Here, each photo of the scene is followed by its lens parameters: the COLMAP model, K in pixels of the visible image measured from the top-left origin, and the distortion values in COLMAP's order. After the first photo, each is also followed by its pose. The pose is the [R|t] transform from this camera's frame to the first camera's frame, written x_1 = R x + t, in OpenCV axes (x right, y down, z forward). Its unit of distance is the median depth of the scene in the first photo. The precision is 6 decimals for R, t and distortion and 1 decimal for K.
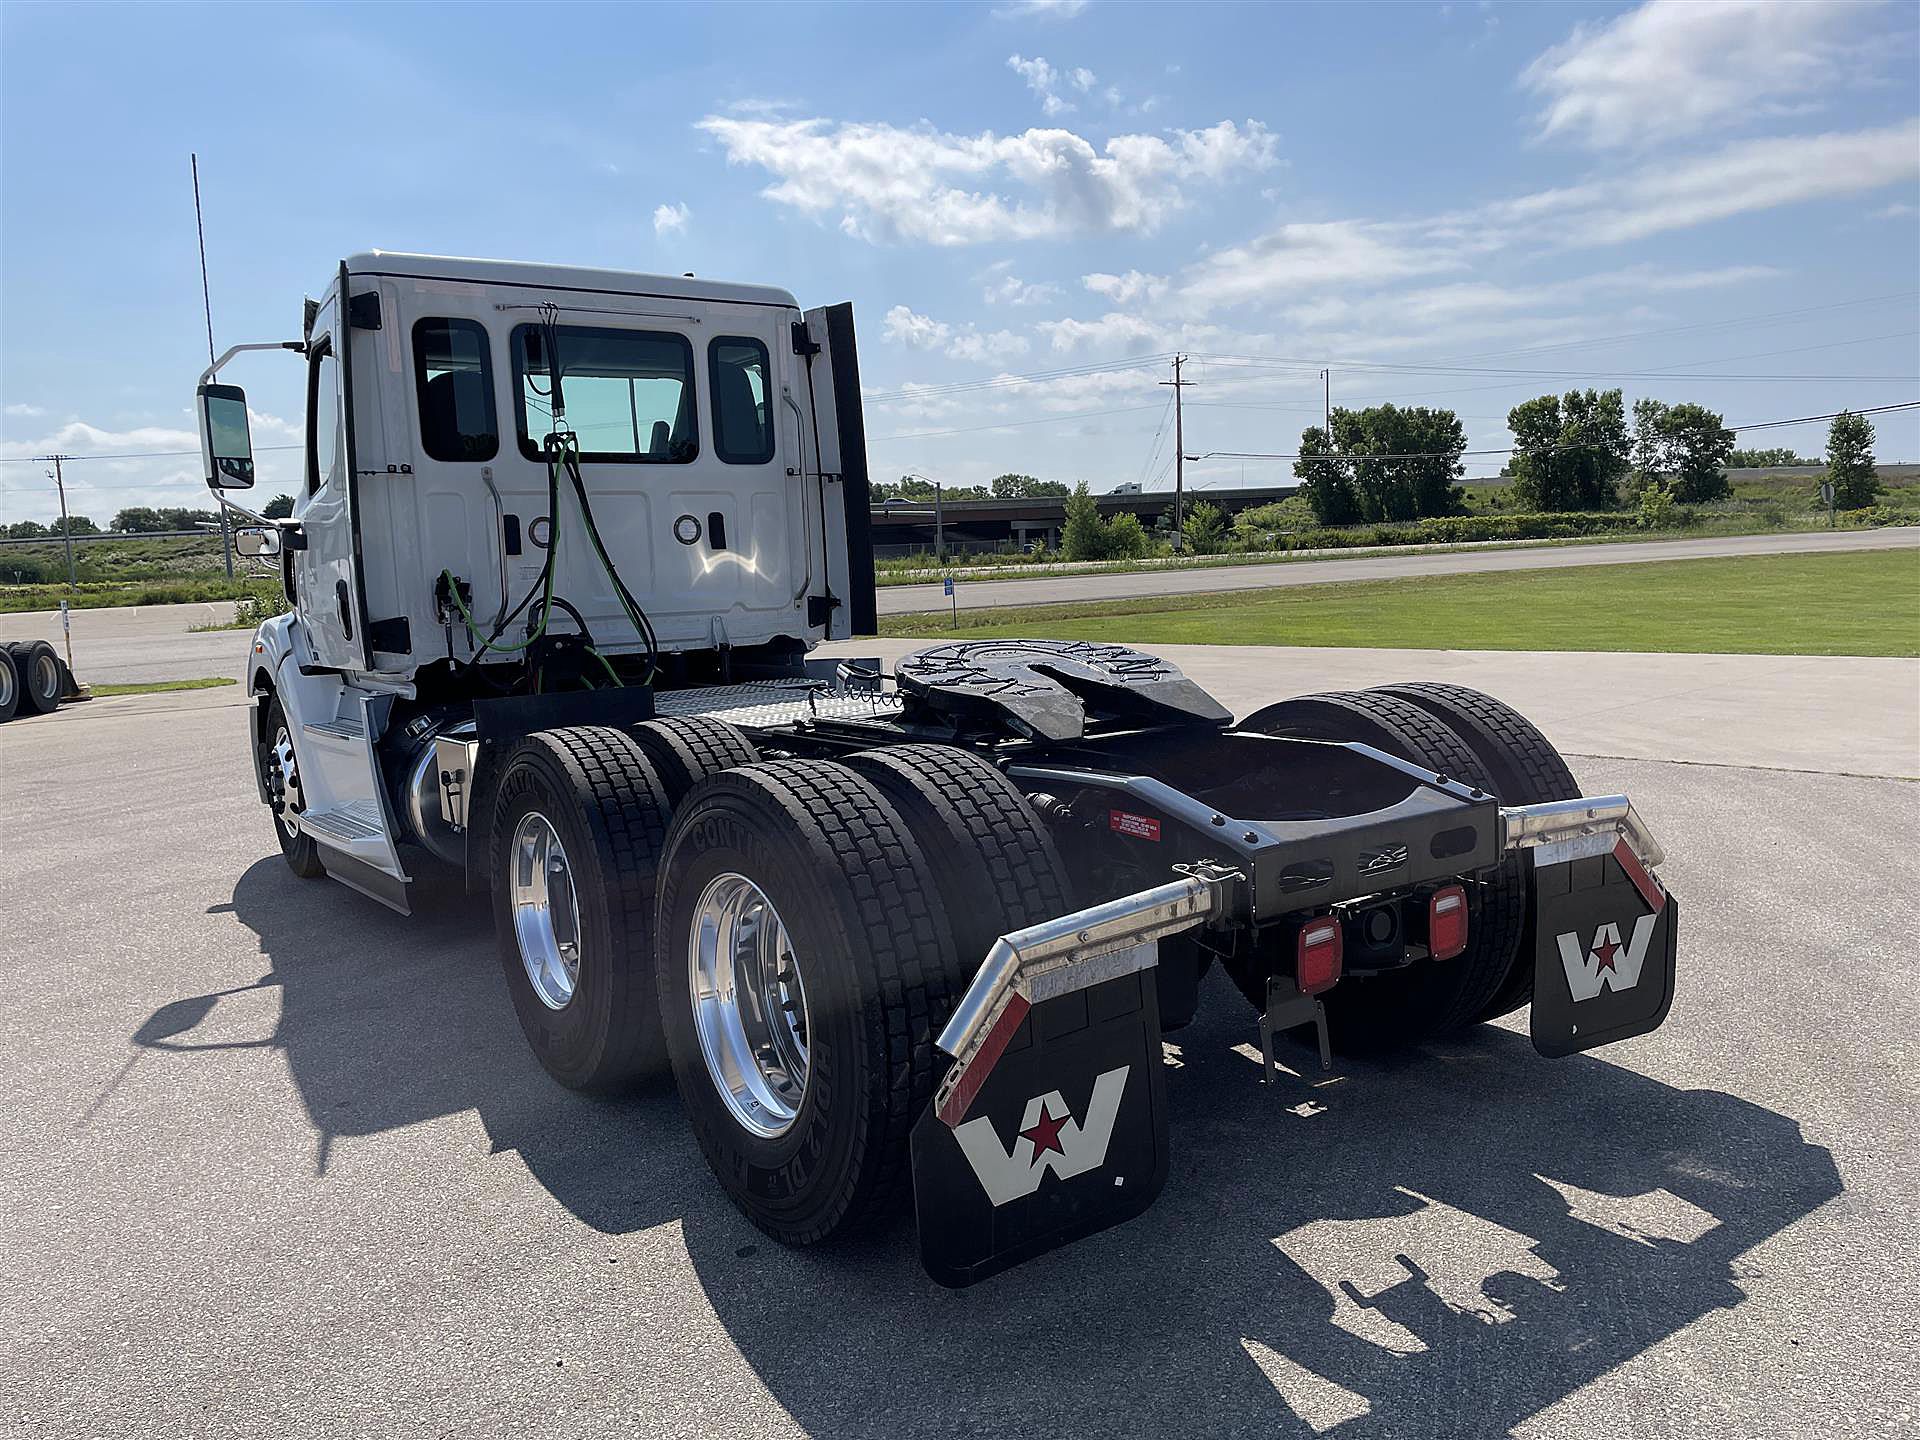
lens RADIAL K [[1567.3, 0, 915.3], [0, 1567.3, 726.7], [0, 0, 1]] dist [0.091592, -0.126408]
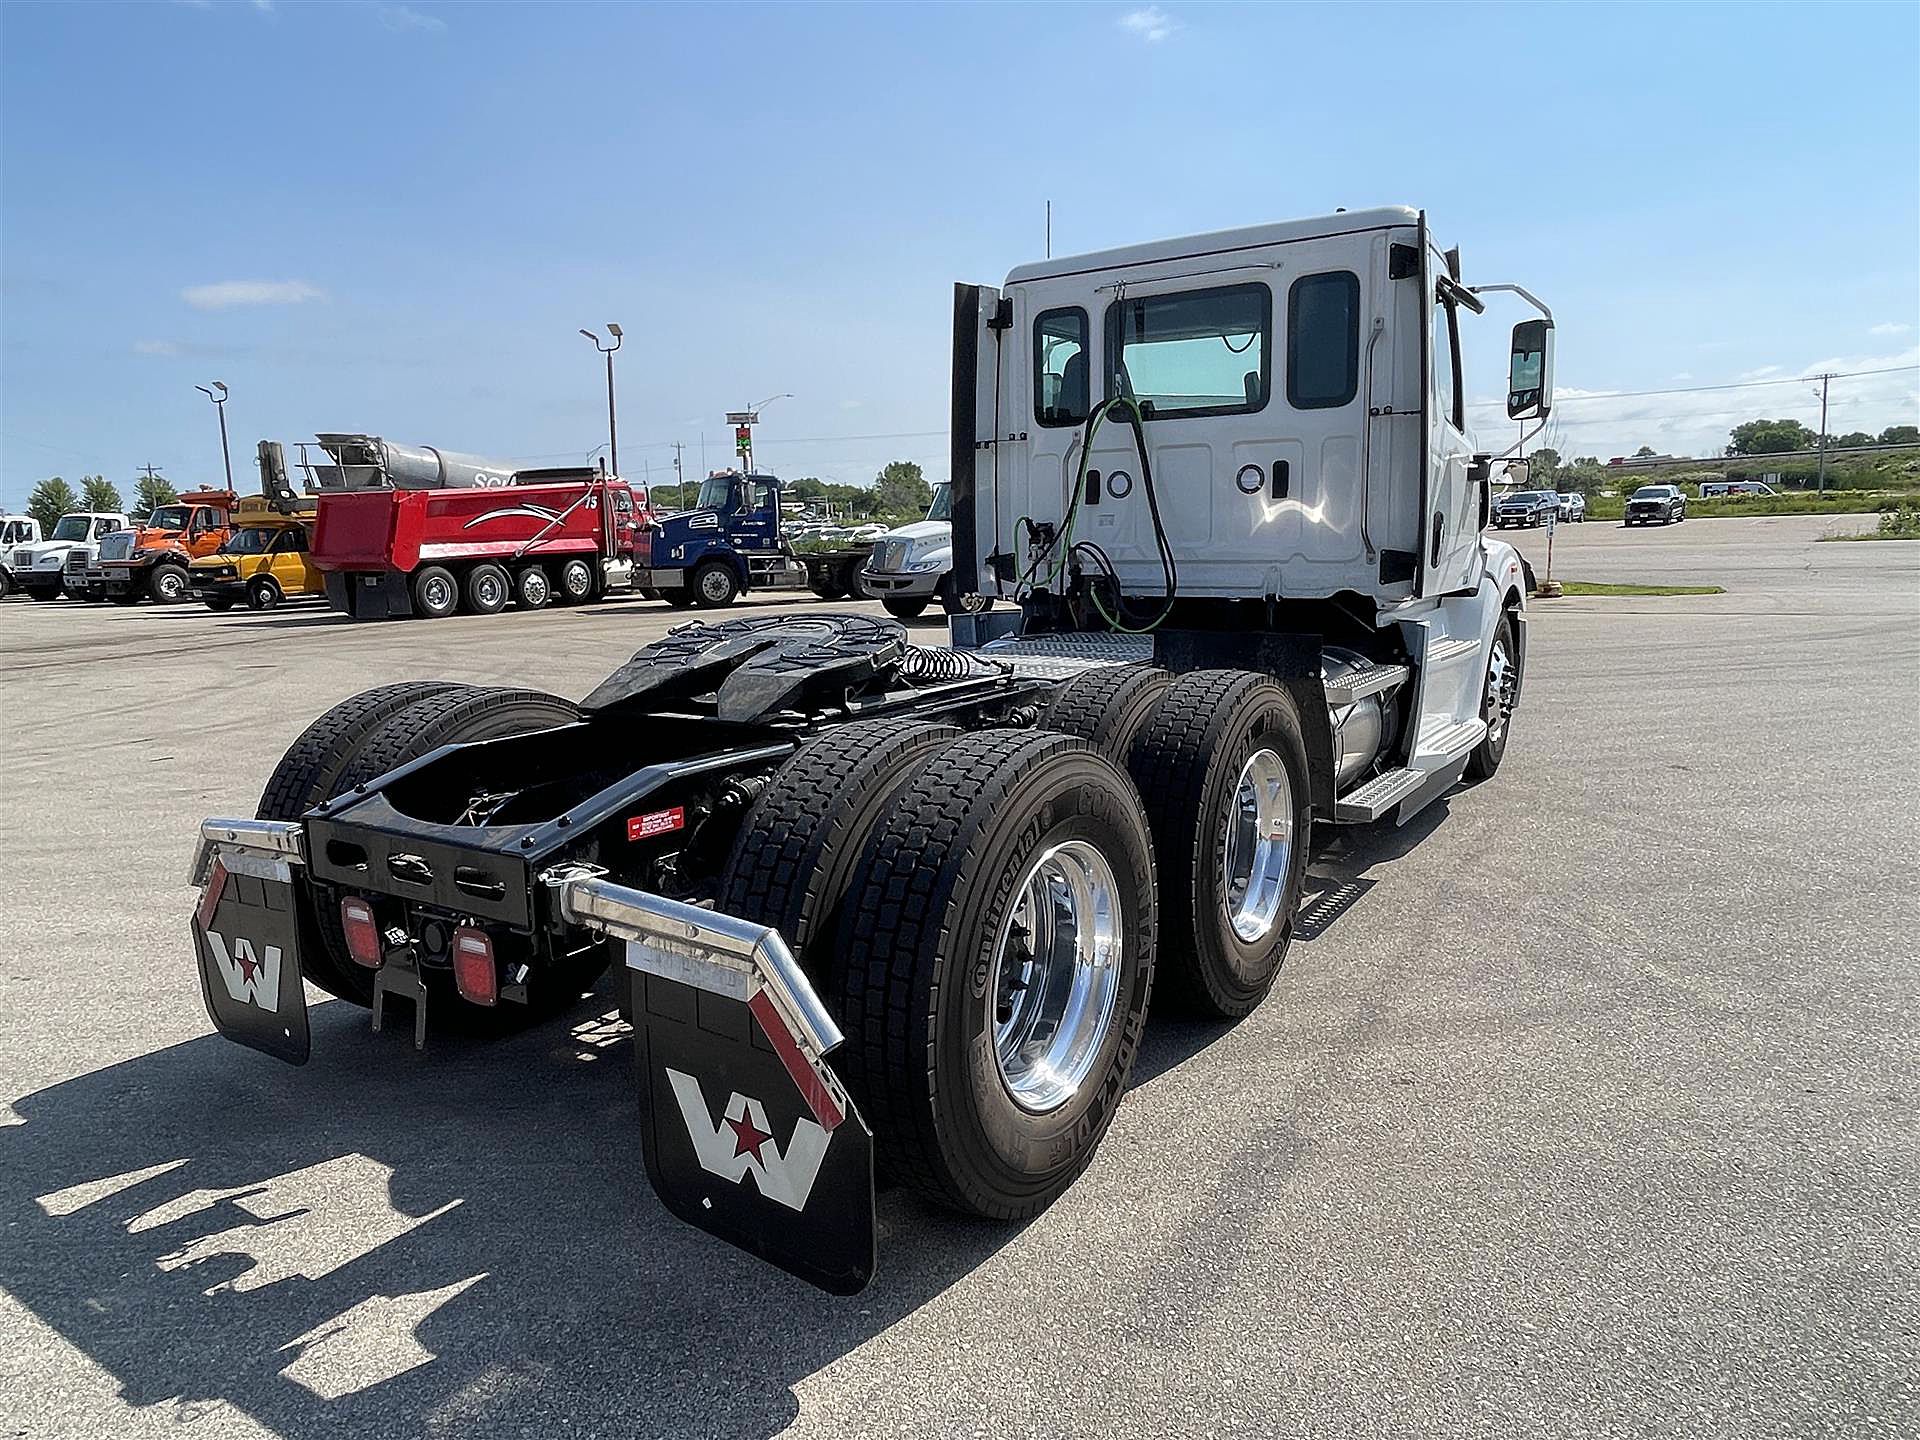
lens RADIAL K [[1247.0, 0, 860.8], [0, 1247.0, 714.8], [0, 0, 1]] dist [-0.007163, -0.000046]
pose [[0.331796, 0.174392, -0.927092, 0.538936], [-0.086087, 0.984261, 0.154336, -0.076973], [0.939415, 0.028602, 0.341586, 0.489219]]
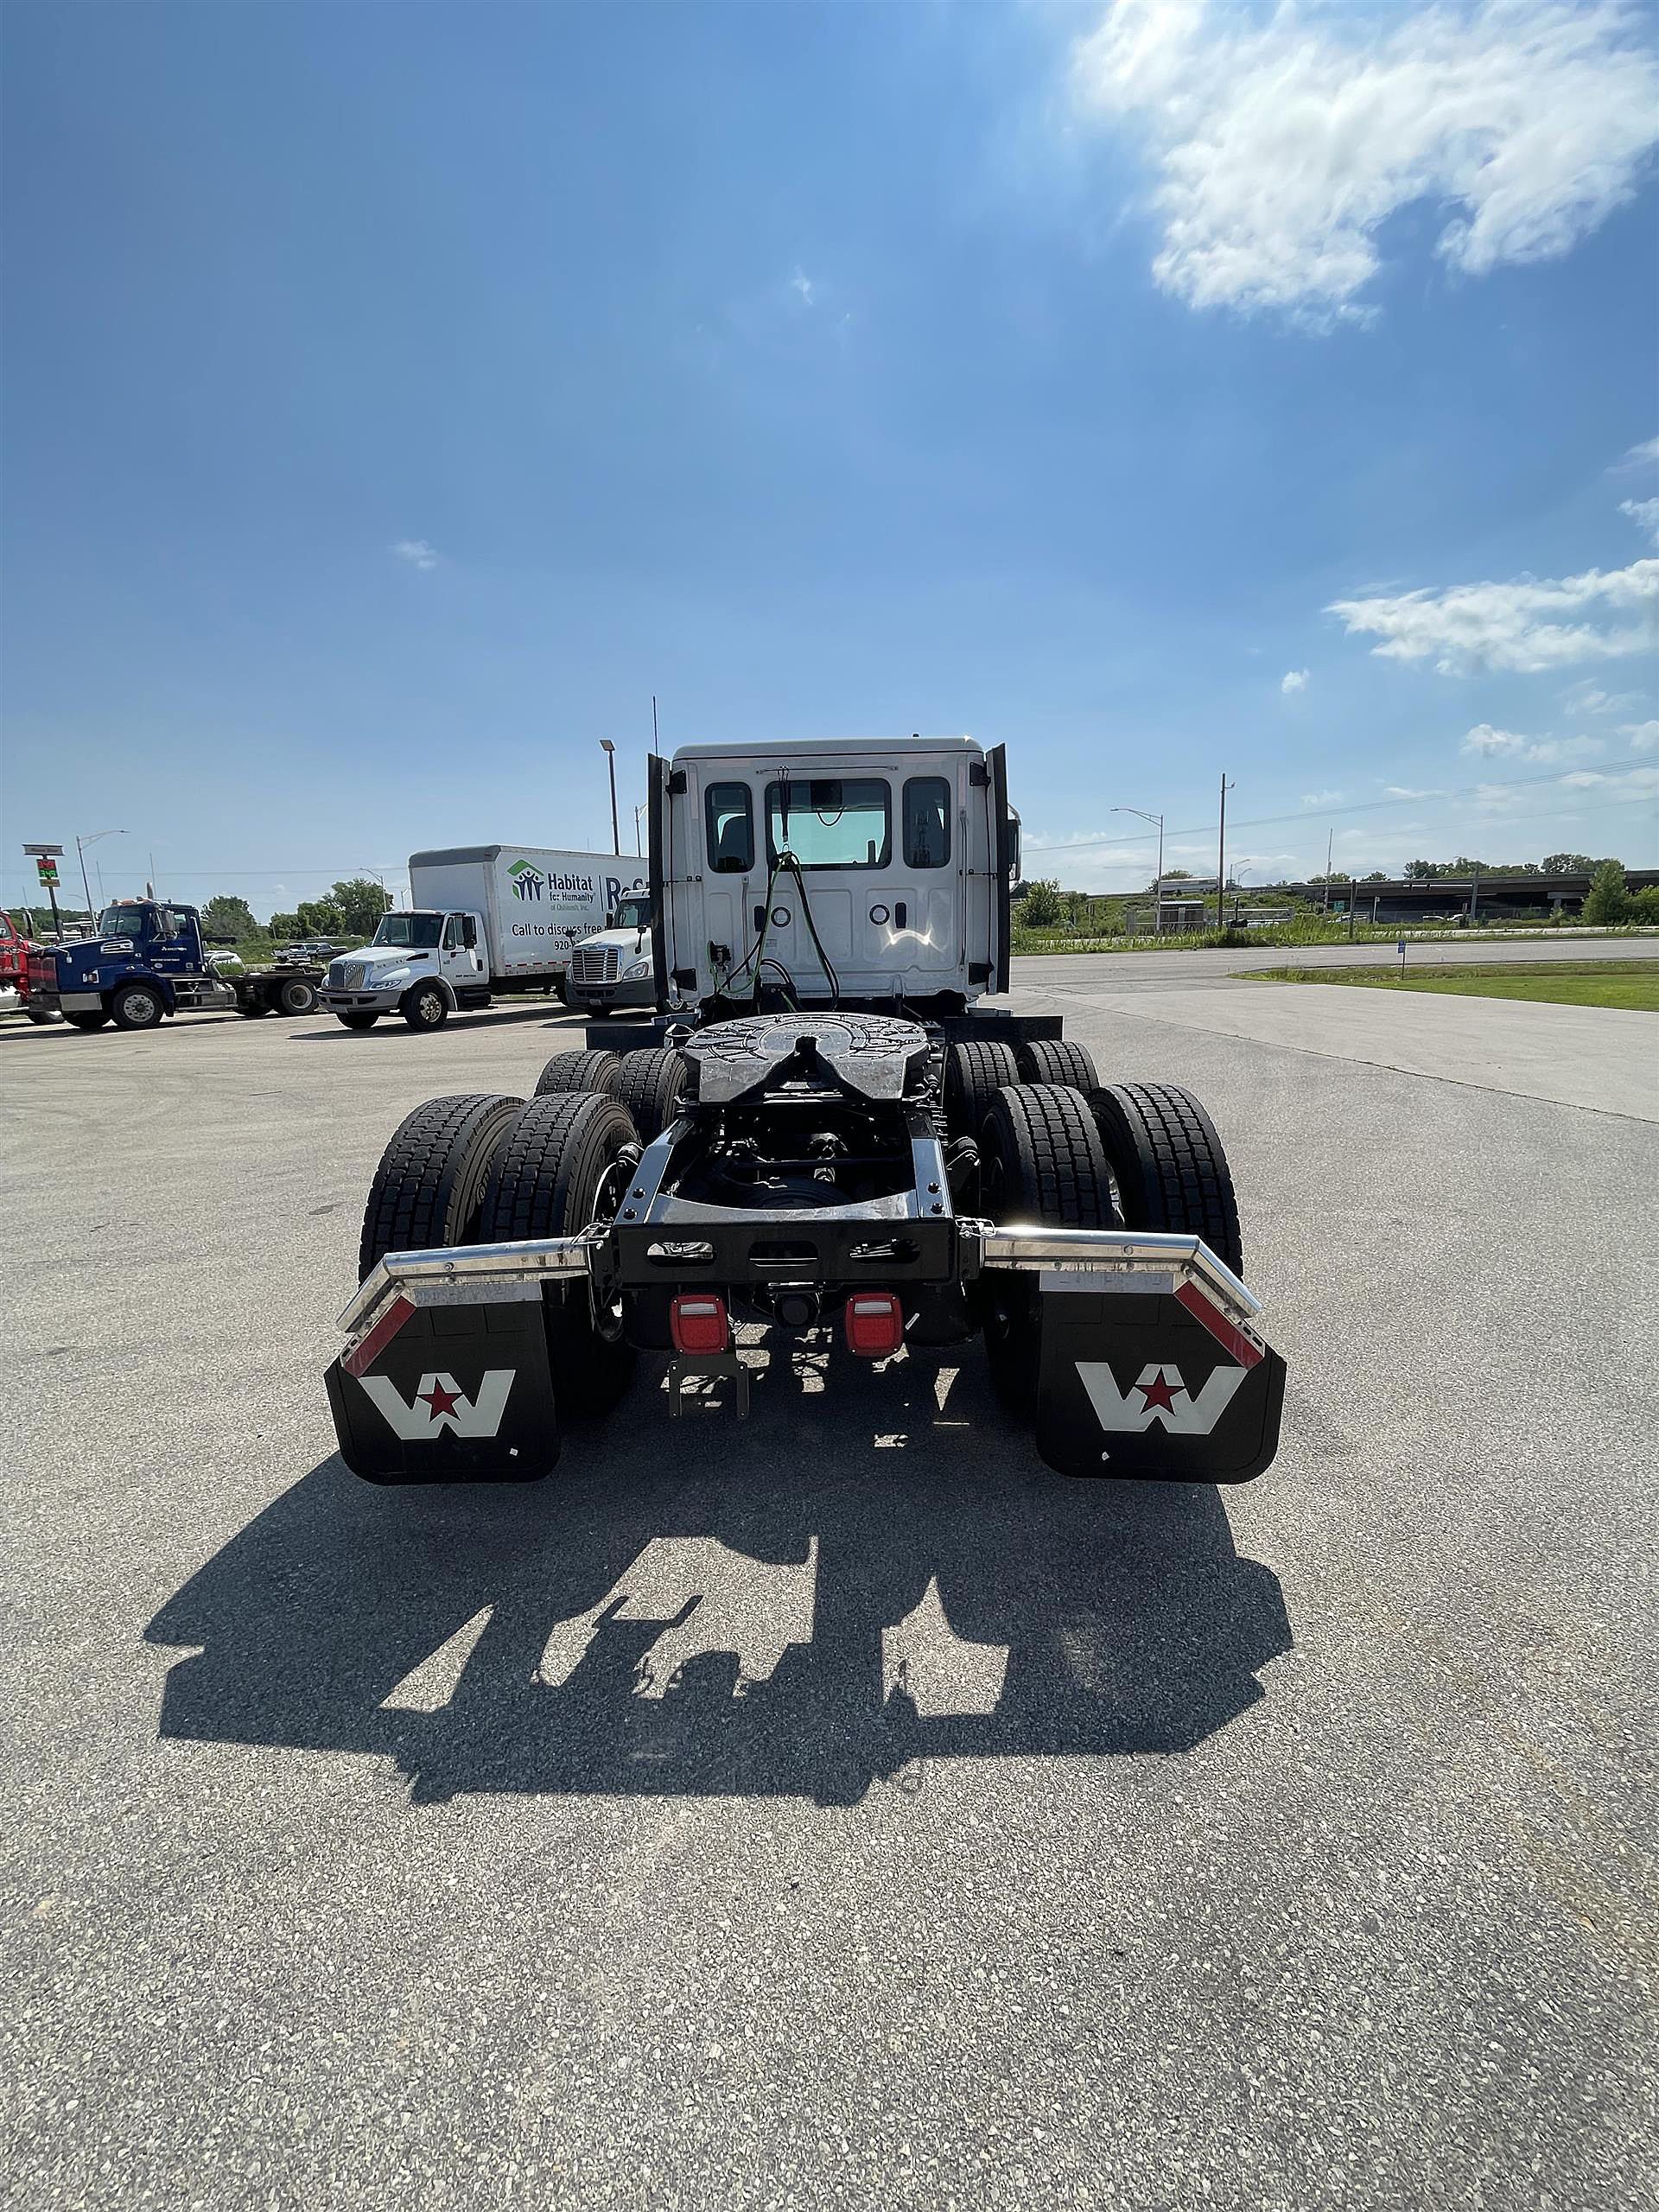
lens RADIAL K [[926.3, 0, 790.7], [0, 926.3, 1113.3], [0, 0, 1]] dist [-0.001669, -0.000059]
pose [[0.793889, 0.136457, -0.592553, 0.326039], [-0.073882, 0.988921, 0.128750, -0.046375], [0.603557, -0.058434, 0.795175, 0.246458]]
